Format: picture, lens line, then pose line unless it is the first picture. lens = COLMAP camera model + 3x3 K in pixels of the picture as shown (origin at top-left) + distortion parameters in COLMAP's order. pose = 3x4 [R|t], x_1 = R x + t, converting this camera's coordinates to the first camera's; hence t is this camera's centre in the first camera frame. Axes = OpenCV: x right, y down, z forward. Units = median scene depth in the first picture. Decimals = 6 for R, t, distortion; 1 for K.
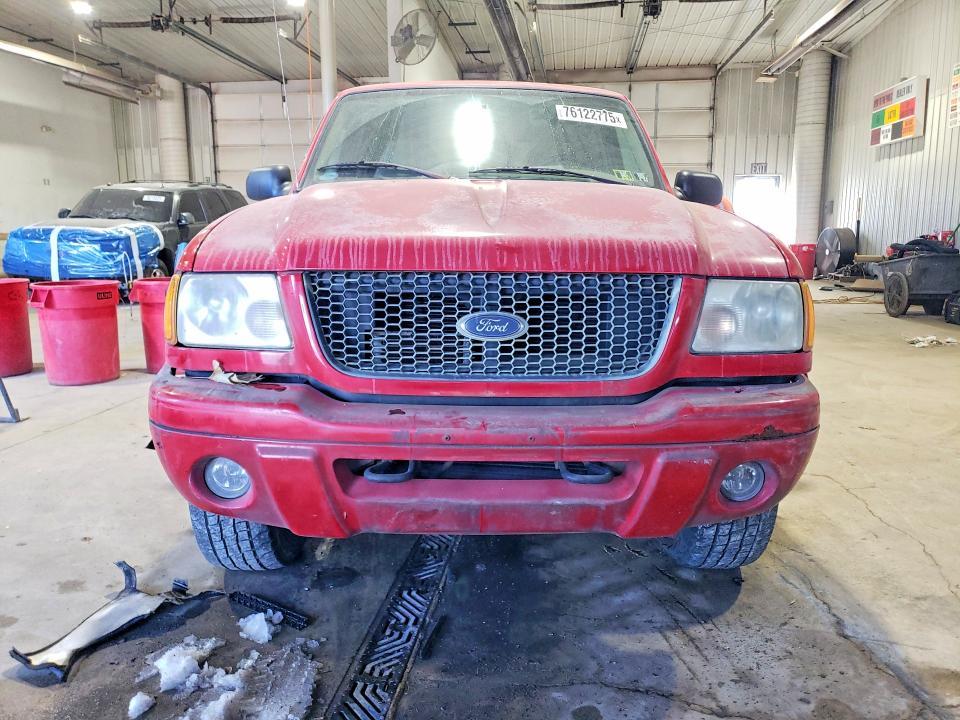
lens RADIAL K [[733.0, 0, 483.6], [0, 733.0, 355.7], [0, 0, 1]] dist [0.023434, -0.005822]
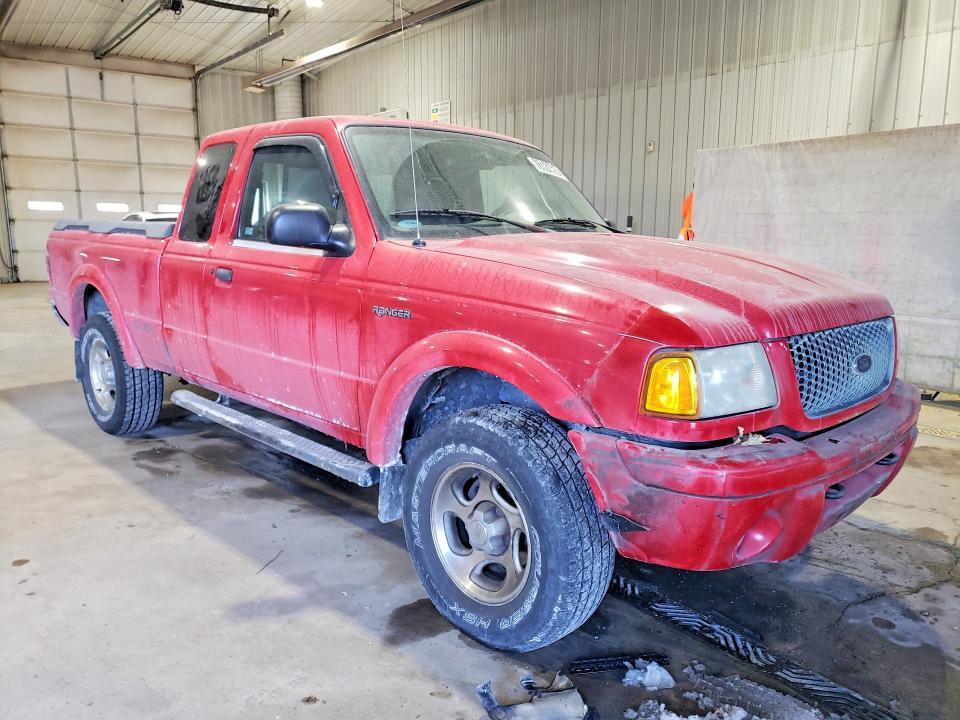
lens RADIAL K [[733.0, 0, 479.6], [0, 733.0, 360.4], [0, 0, 1]] dist [0.023434, -0.005822]
pose [[0.723566, -0.120346, 0.679683, -0.803815], [0.113559, 0.992021, 0.054759, -0.113925], [-0.680850, 0.037562, 0.731459, 0.271272]]
